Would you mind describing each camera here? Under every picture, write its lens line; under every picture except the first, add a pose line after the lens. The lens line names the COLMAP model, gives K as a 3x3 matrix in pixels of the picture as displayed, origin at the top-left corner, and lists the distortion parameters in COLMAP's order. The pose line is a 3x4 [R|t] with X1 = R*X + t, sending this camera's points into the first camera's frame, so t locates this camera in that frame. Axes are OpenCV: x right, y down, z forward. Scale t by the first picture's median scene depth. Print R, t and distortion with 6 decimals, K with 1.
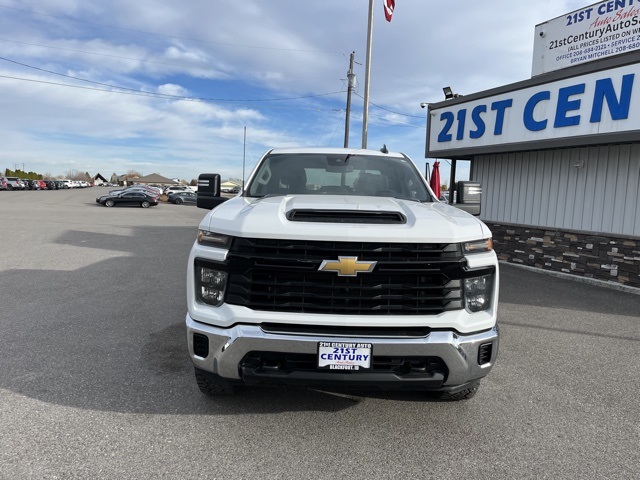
lens RADIAL K [[483.2, 0, 320.0], [0, 483.2, 240.0], [0, 0, 1]] dist [0.068272, -0.088650]
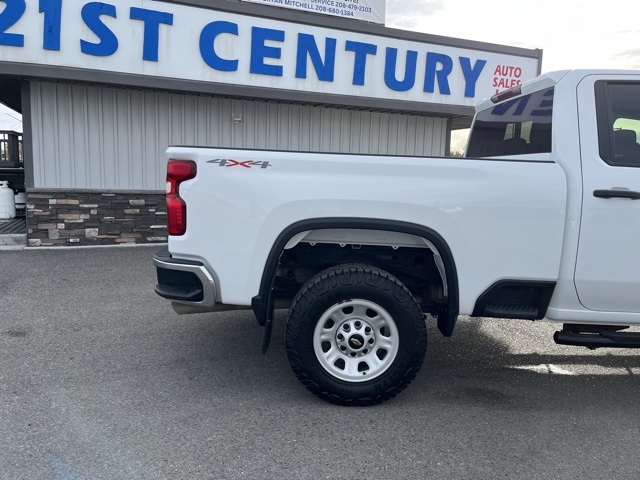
lens RADIAL K [[482.1, 0, 324.9], [0, 482.1, 237.0], [0, 0, 1]] dist [0.068629, -0.088194]
pose [[0.012643, -0.160366, 0.986977, -0.411030], [0.071990, 0.984640, 0.159064, -0.076178], [-0.997325, 0.069042, 0.023994, 0.900130]]
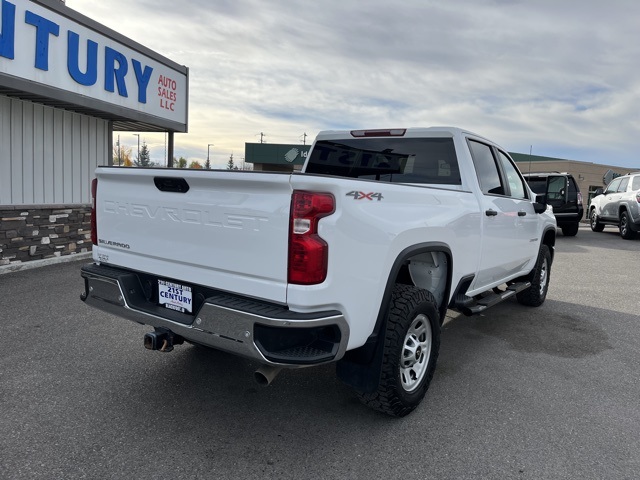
lens RADIAL K [[478.4, 0, 320.0], [0, 478.4, 240.0], [0, 0, 1]] dist [0.062888, -0.099767]
pose [[-0.809777, -0.127827, 0.572644, -0.234324], [-0.014385, 0.980012, 0.198419, -0.108851], [-0.586561, 0.152438, -0.795430, 1.218028]]
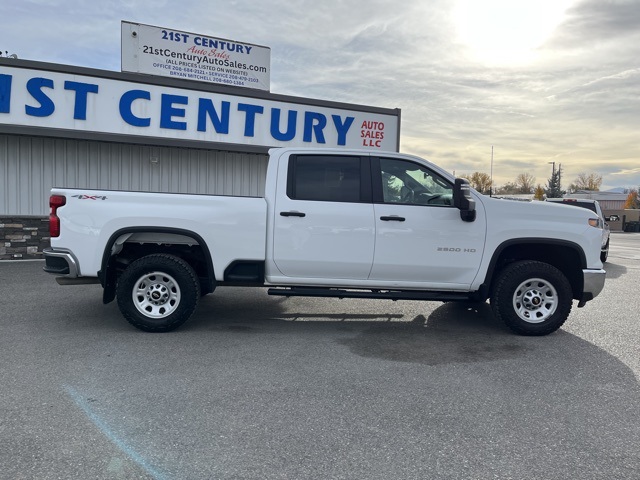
lens RADIAL K [[482.1, 0, 324.9], [0, 482.1, 237.0], [0, 0, 1]] dist [0.068629, -0.088194]
pose [[-0.038169, -0.098555, 0.994399, -0.688407], [0.071152, 0.992331, 0.101081, -0.069070], [-0.996735, 0.074612, -0.030863, 0.700891]]
